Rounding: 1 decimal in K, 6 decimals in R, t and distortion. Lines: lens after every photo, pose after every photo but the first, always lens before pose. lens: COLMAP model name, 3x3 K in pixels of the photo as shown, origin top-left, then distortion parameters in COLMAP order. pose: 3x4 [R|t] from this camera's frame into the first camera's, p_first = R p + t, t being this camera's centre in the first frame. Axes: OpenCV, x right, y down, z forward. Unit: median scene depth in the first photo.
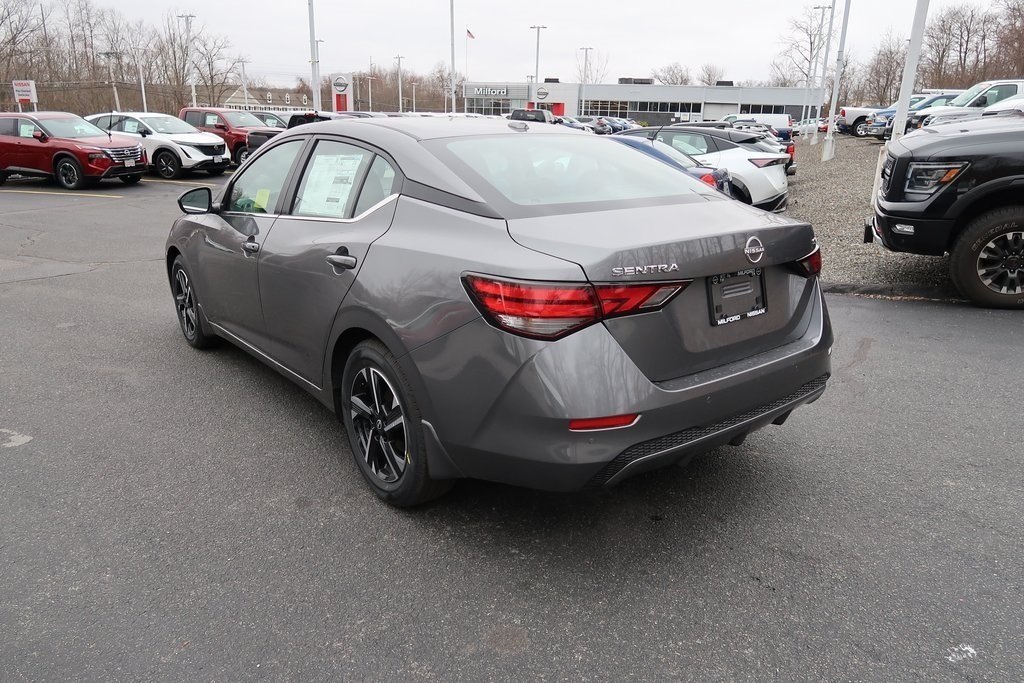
lens RADIAL K [[709.7, 0, 512.0], [0, 709.7, 341.5], [0, 0, 1]] dist [-0.019634, 0.006735]
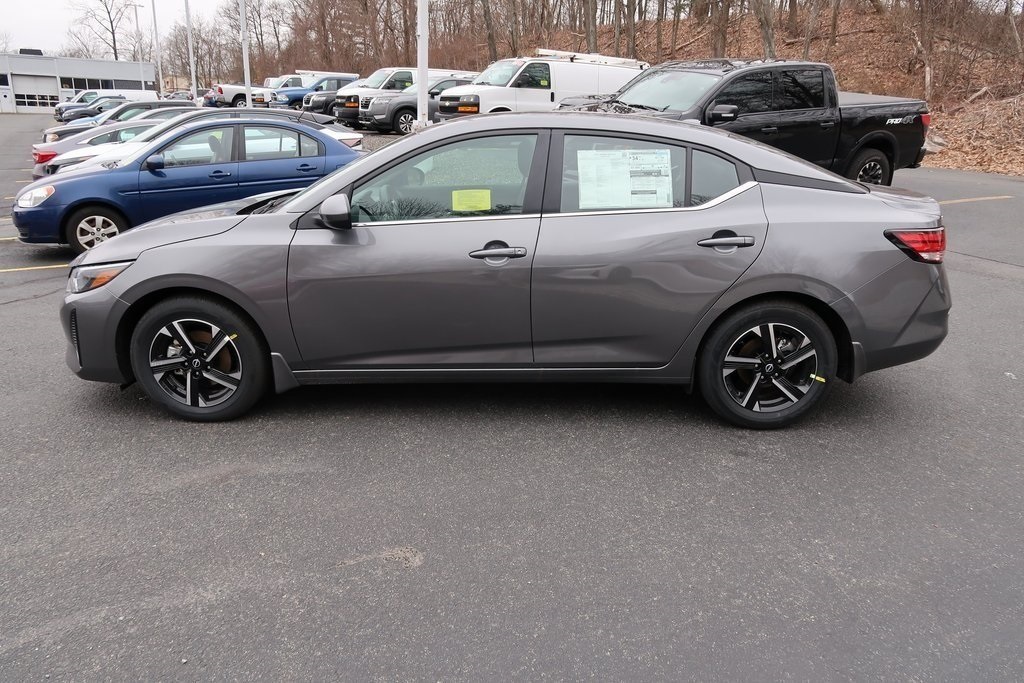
lens RADIAL K [[709.7, 0, 512.0], [0, 709.7, 341.5], [0, 0, 1]] dist [-0.019634, 0.006735]
pose [[0.645925, -0.236722, 0.725771, -0.166234], [0.213565, 0.968780, 0.125914, -0.022180], [-0.732919, 0.073668, 0.676315, 0.058564]]
